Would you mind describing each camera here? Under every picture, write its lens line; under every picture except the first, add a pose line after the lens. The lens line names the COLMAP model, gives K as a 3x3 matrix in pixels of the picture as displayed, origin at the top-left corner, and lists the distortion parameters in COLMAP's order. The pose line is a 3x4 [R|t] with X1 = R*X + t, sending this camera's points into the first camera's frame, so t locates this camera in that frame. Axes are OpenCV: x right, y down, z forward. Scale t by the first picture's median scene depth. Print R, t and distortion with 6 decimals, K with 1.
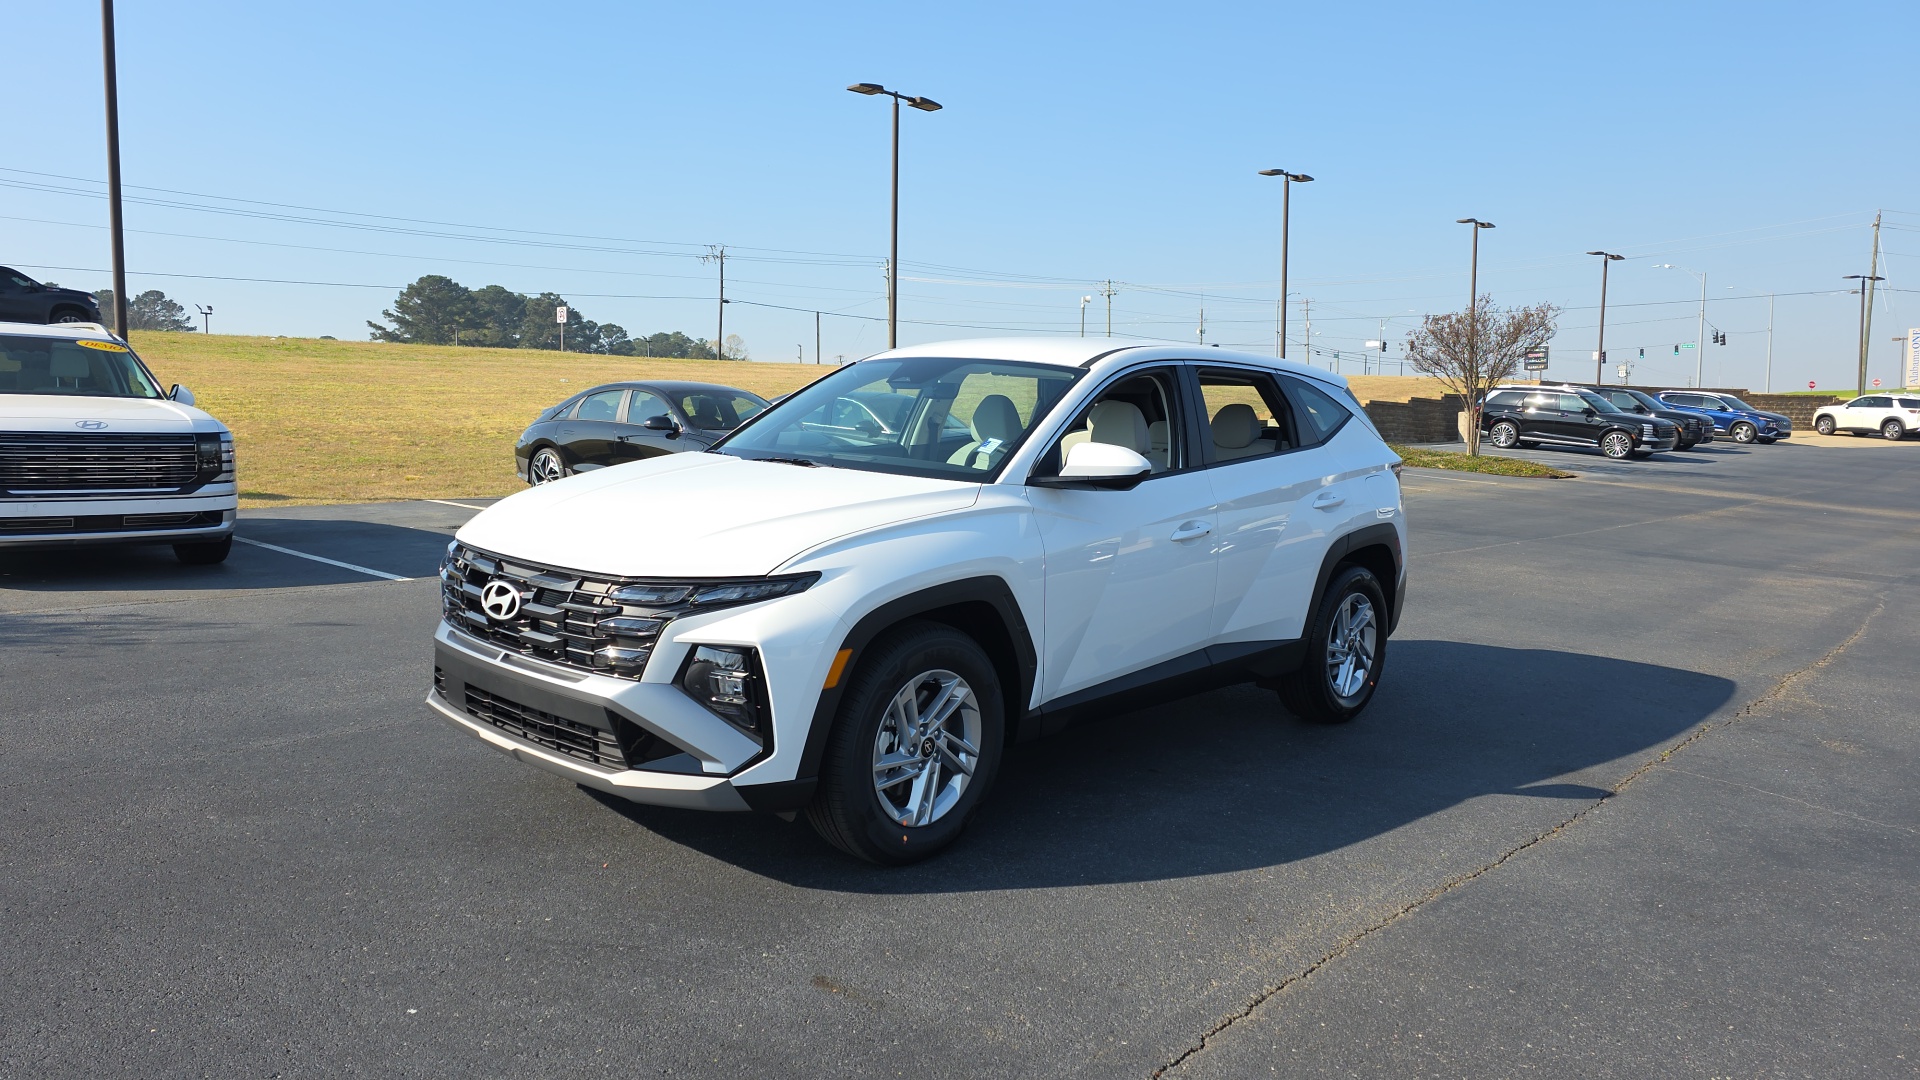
lens RADIAL K [[1325.6, 0, 929.9], [0, 1325.6, 539.4], [0, 0, 1]] dist [0.109094, -0.182013]
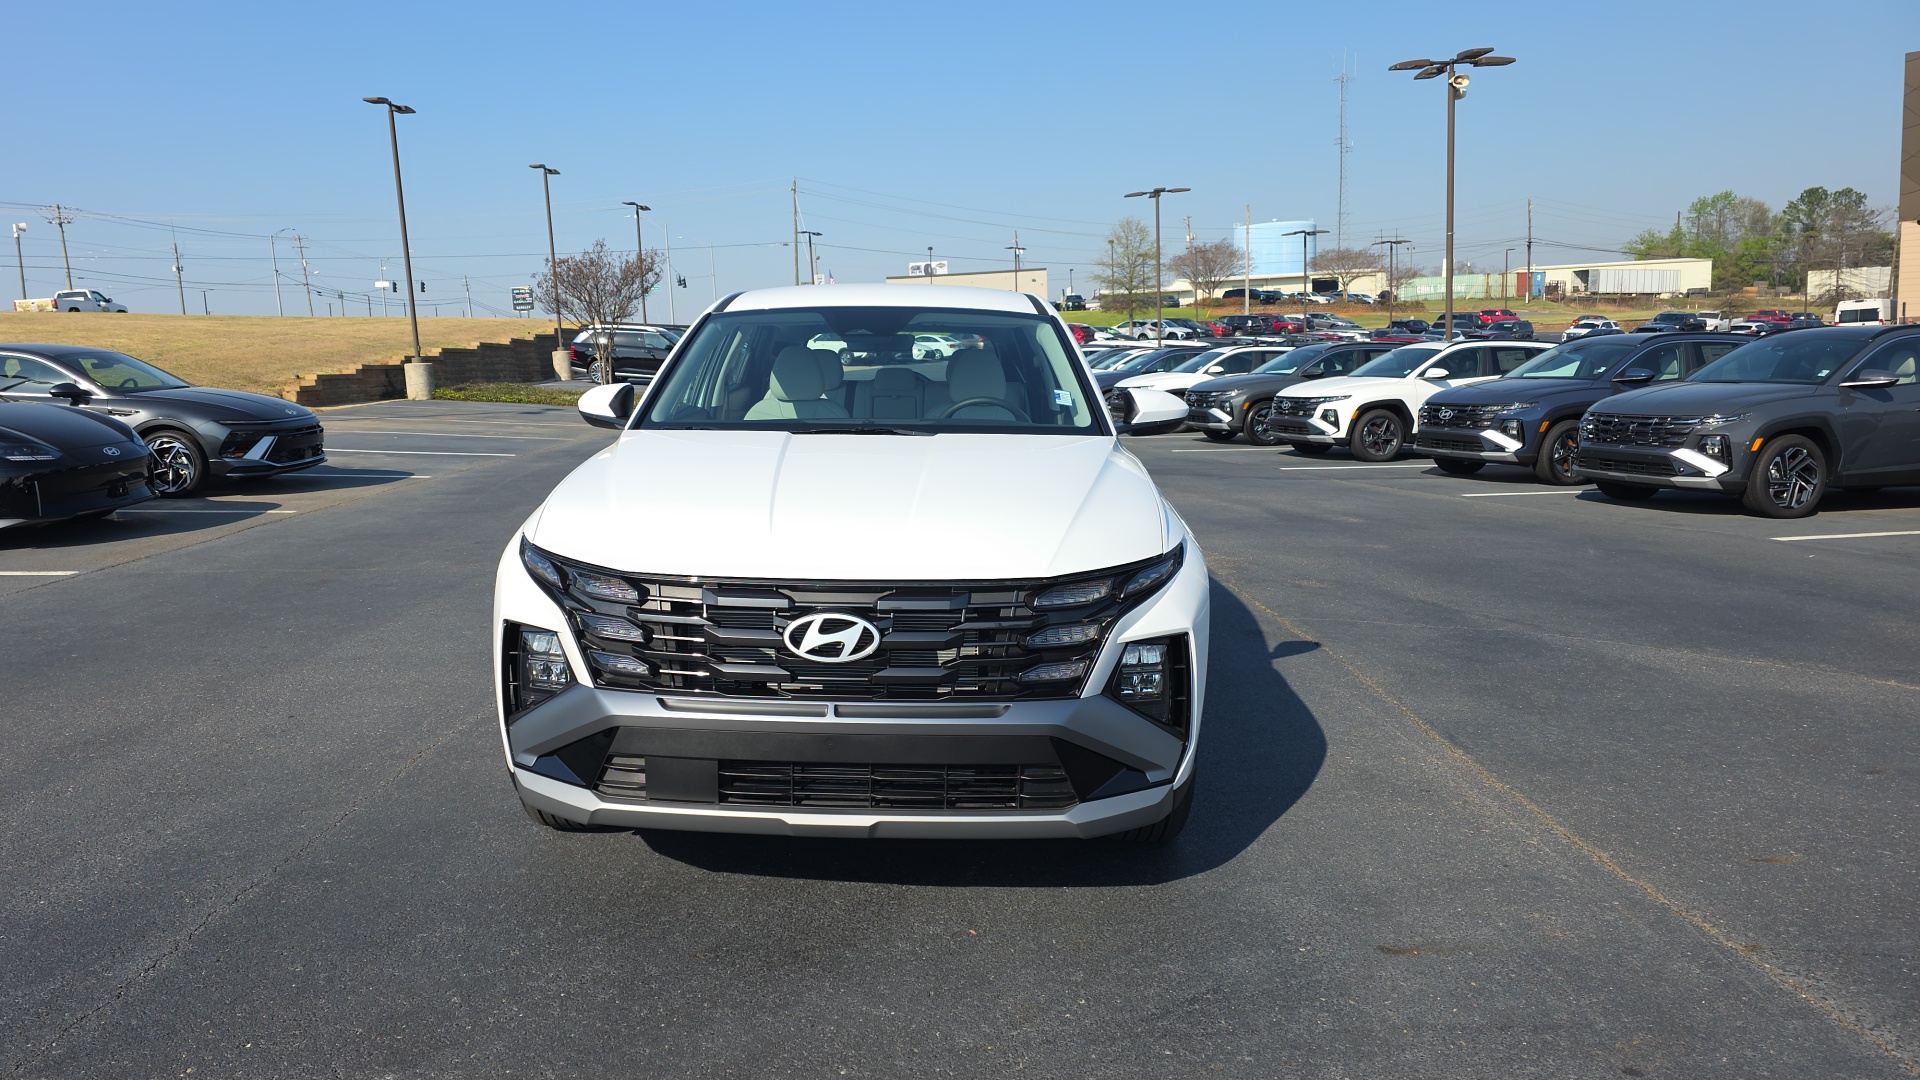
lens RADIAL K [[1286.5, 0, 953.4], [0, 1286.5, 543.6], [0, 0, 1]] dist [0.053297, -0.055214]
pose [[0.740843, -0.130705, 0.658838, -0.576162], [0.096036, 0.991418, 0.088695, -0.050299], [-0.664777, -0.002437, 0.747038, 0.322189]]
